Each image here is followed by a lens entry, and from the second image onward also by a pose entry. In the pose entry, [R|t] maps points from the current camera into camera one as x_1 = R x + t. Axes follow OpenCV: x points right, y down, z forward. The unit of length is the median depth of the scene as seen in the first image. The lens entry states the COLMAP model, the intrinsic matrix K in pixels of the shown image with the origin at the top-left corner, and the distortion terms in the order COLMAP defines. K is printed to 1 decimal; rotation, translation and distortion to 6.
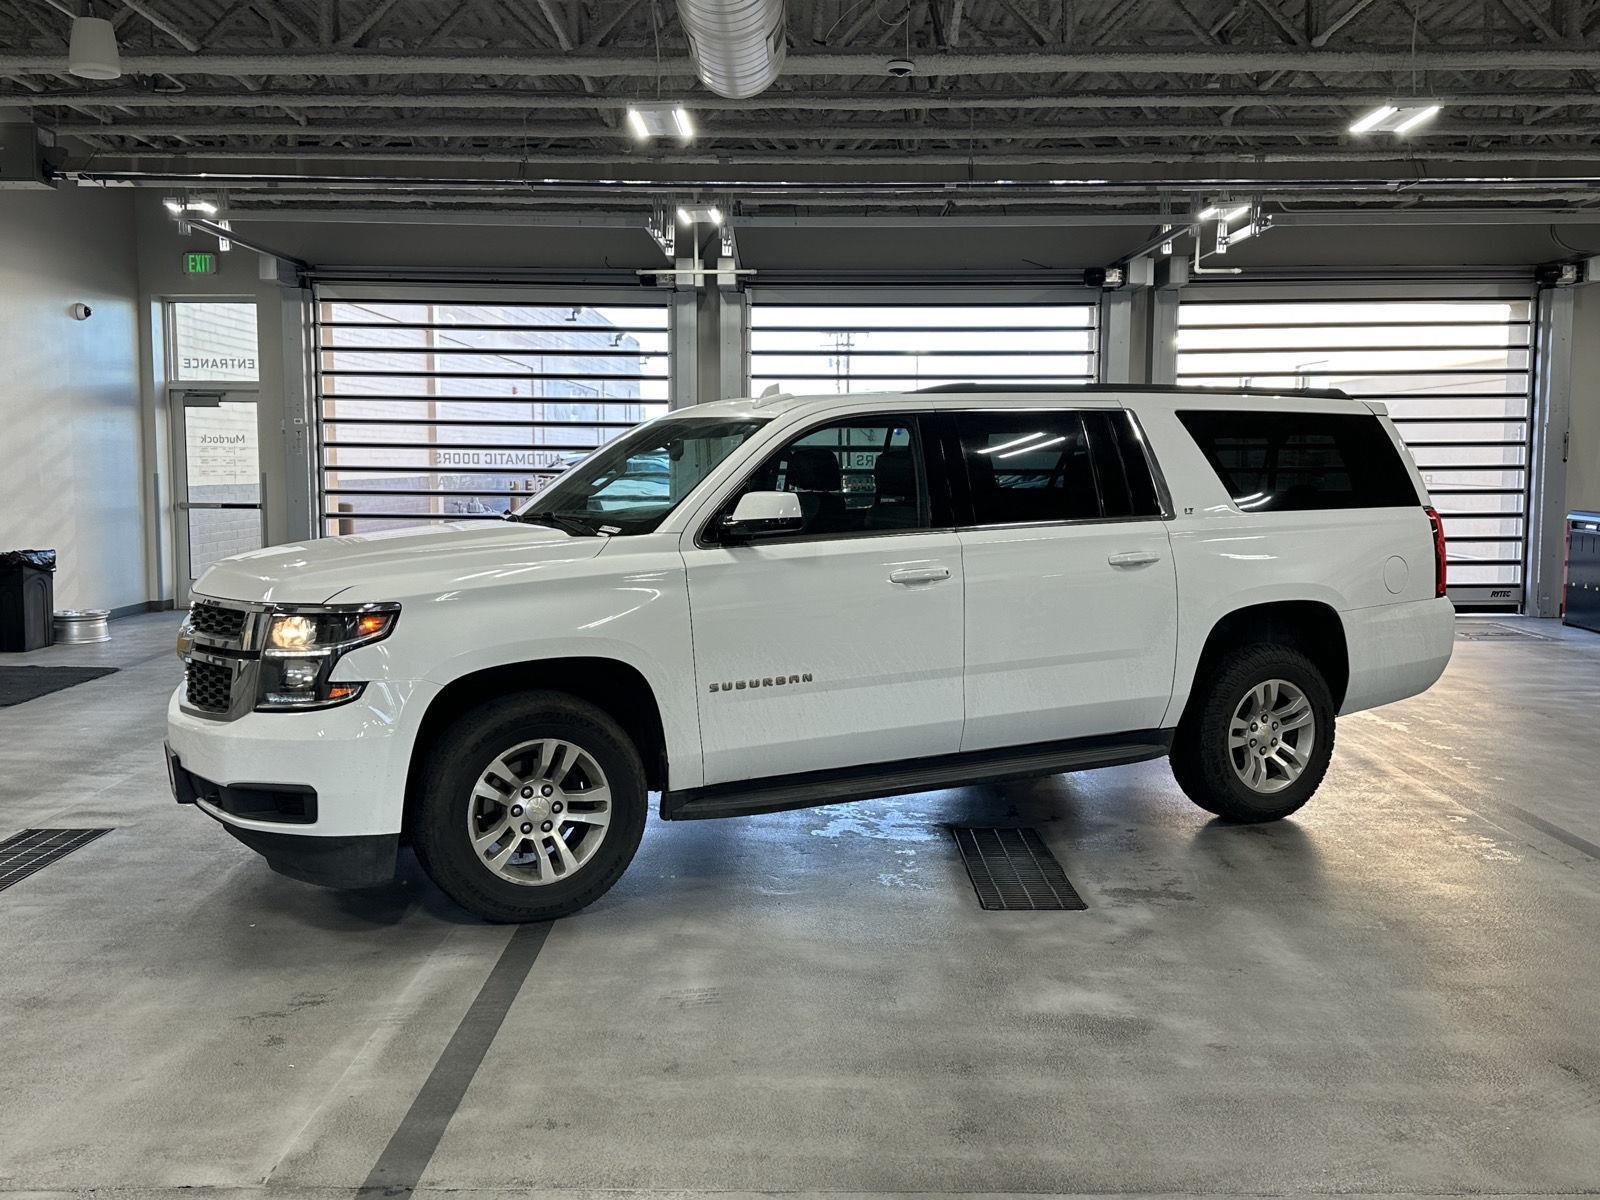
lens RADIAL K [[1551.6, 0, 786.5], [0, 1551.6, 587.2], [0, 0, 1]] dist [0.197938, -0.415725]
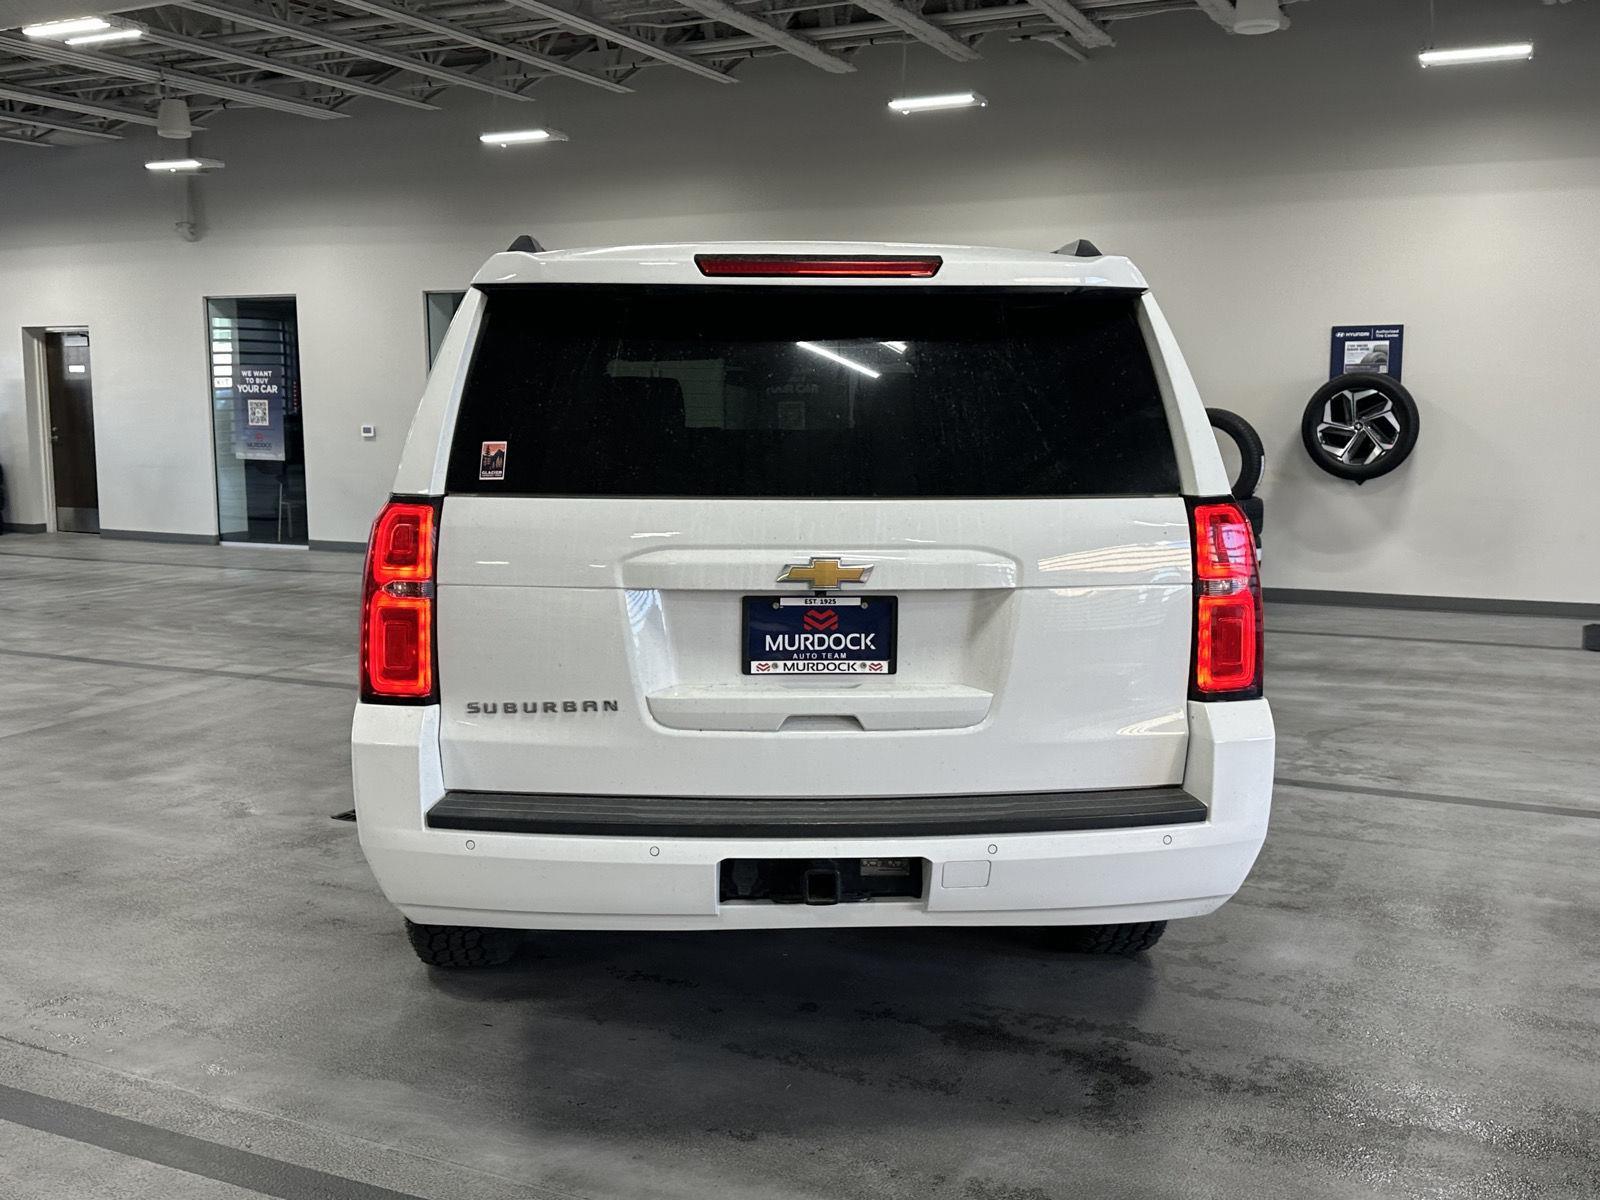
lens RADIAL K [[1551.6, 0, 786.5], [0, 1551.6, 587.2], [0, 0, 1]] dist [0.197938, -0.415725]
pose [[-0.427617, 0.111413, -0.897068, 0.997397], [-0.074154, 0.984708, 0.157646, -0.135612], [0.900913, 0.133934, -0.412816, 1.705654]]
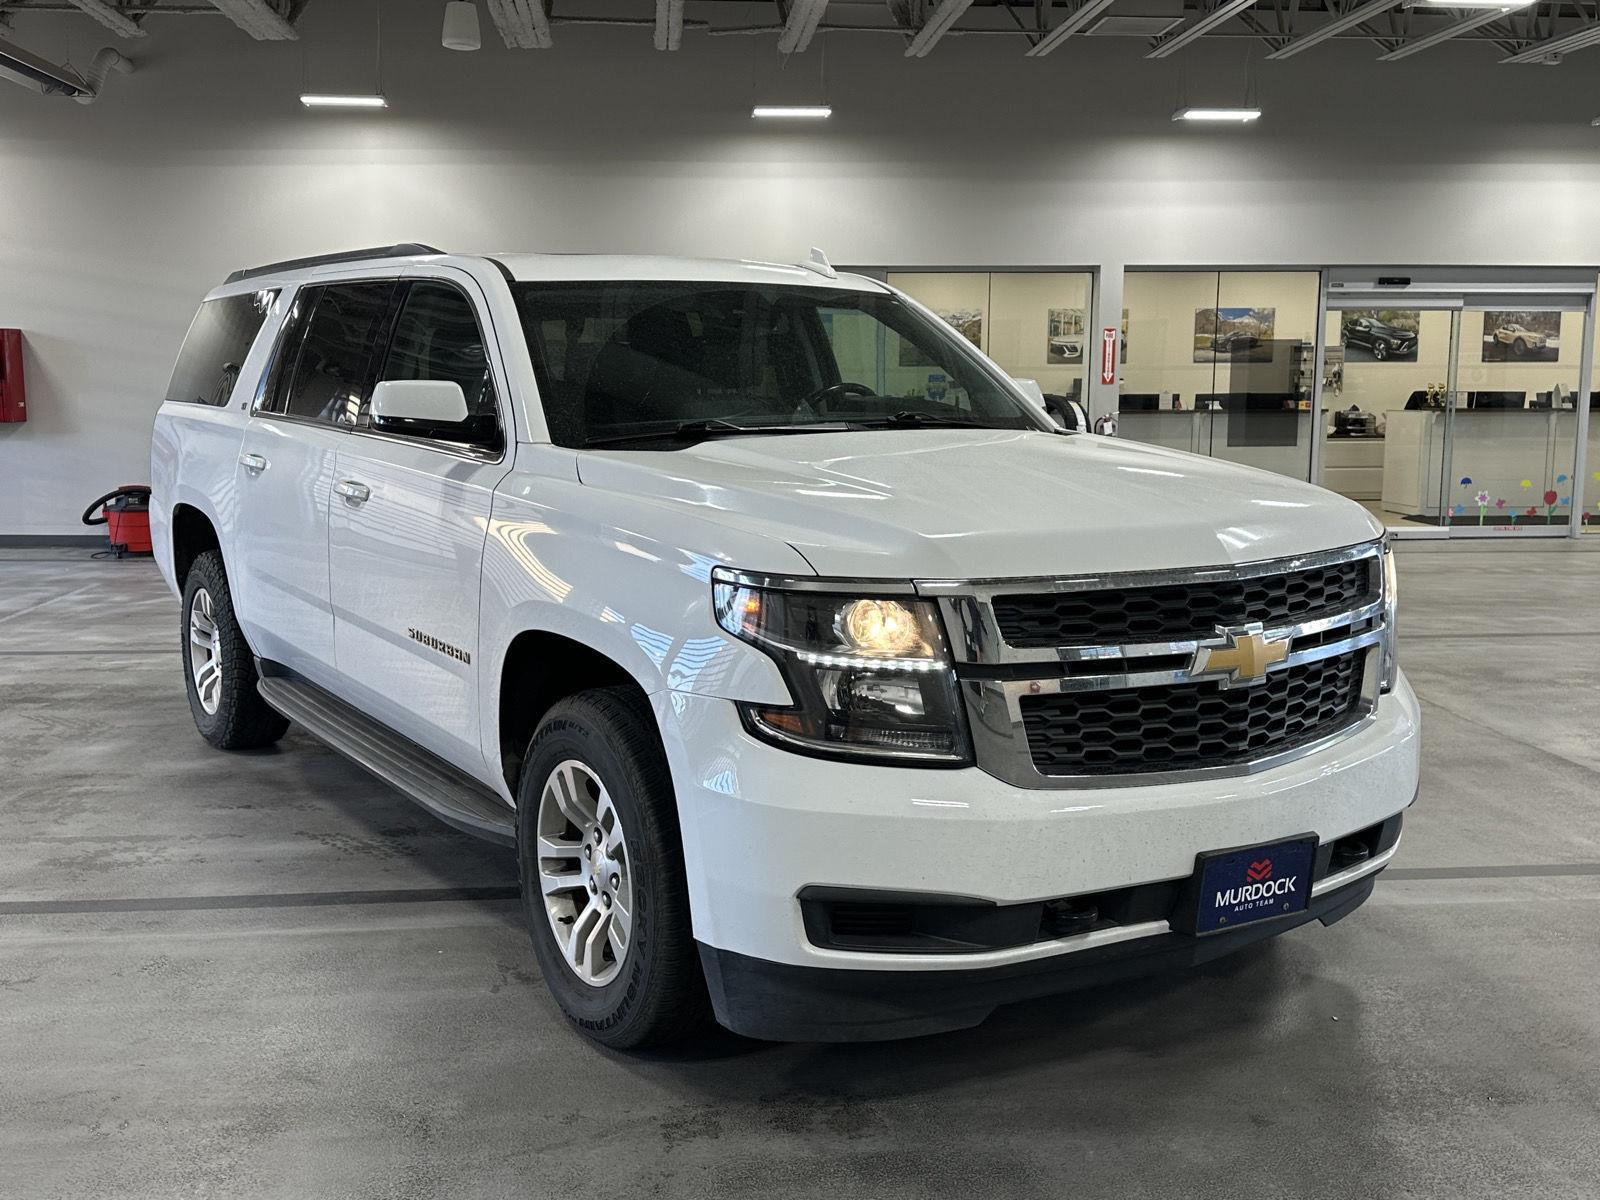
lens RADIAL K [[1551.6, 0, 786.5], [0, 1551.6, 587.2], [0, 0, 1]] dist [0.197938, -0.415725]
pose [[-0.090980, -0.135757, 0.986556, -0.929633], [0.080865, 0.986386, 0.143191, -0.083129], [-0.992564, 0.092806, -0.078764, 1.225768]]
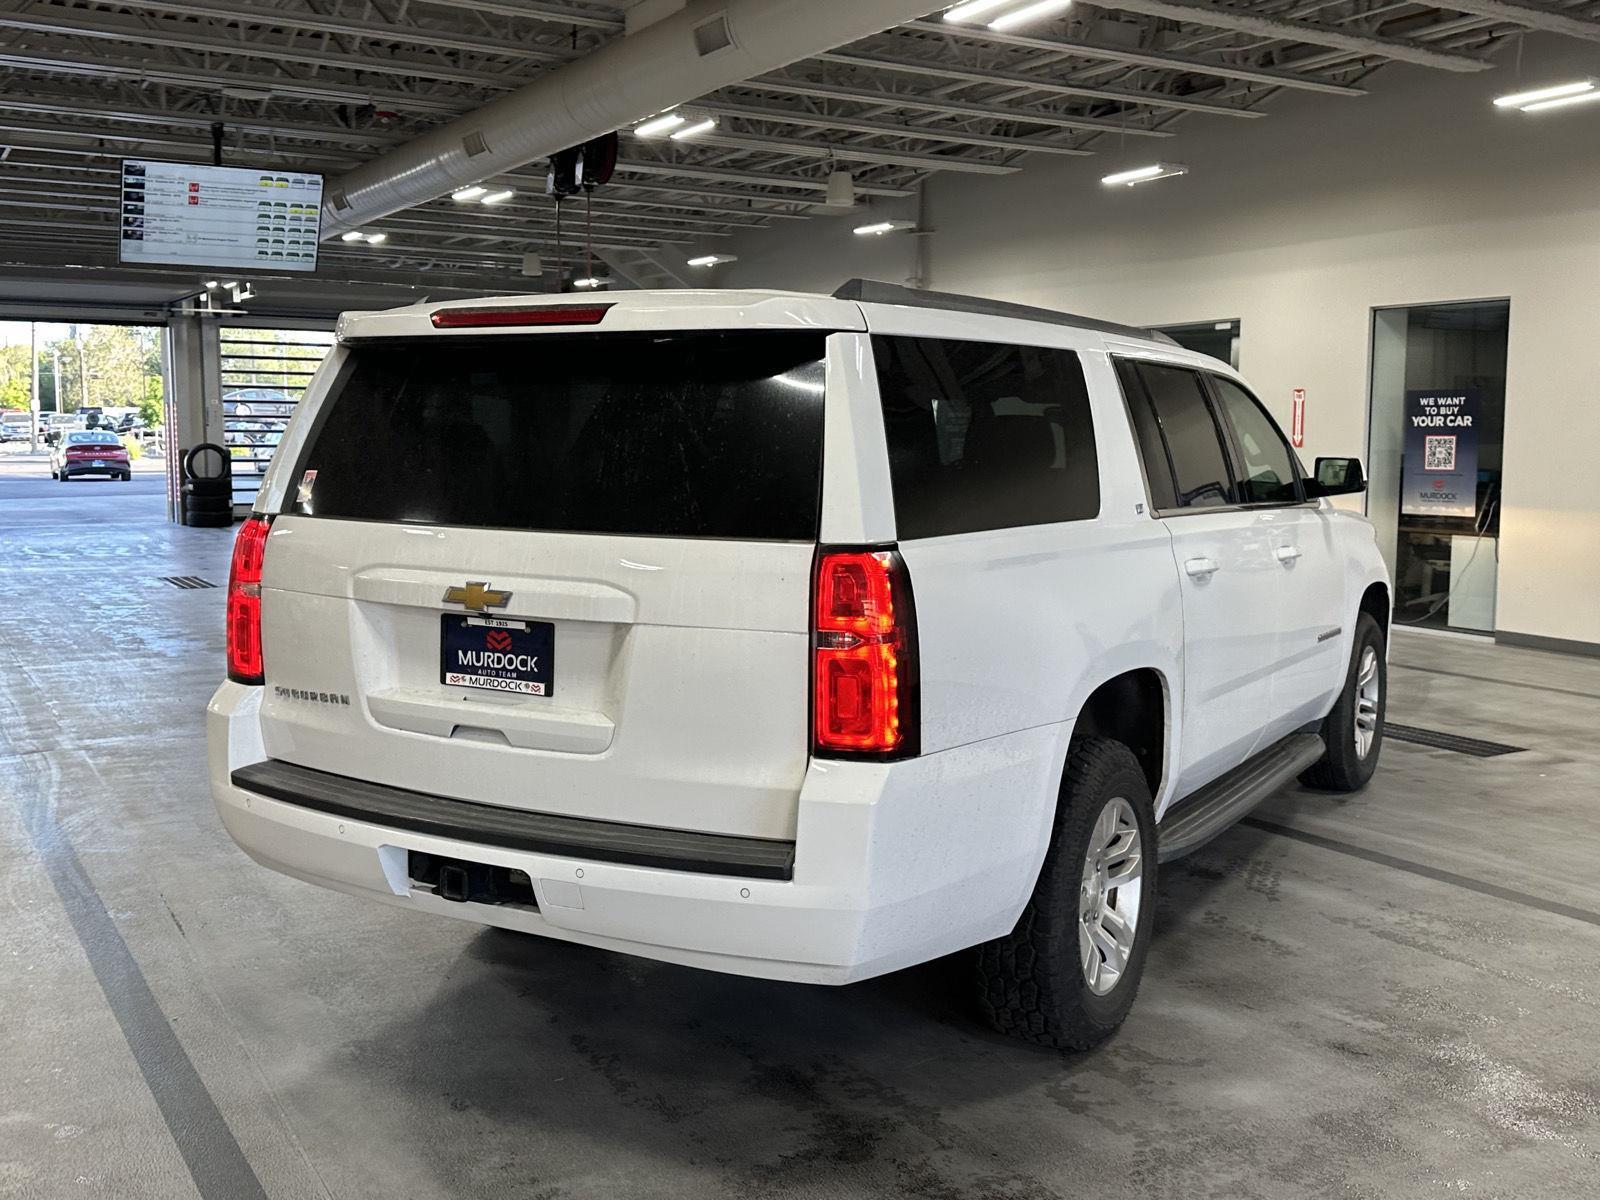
lens RADIAL K [[1551.6, 0, 786.5], [0, 1551.6, 587.2], [0, 0, 1]] dist [0.197938, -0.415725]
pose [[-0.854338, 0.049461, -0.517358, 0.706398], [-0.047025, 0.984021, 0.171730, -0.167324], [0.517585, 0.171045, -0.838361, 2.056524]]
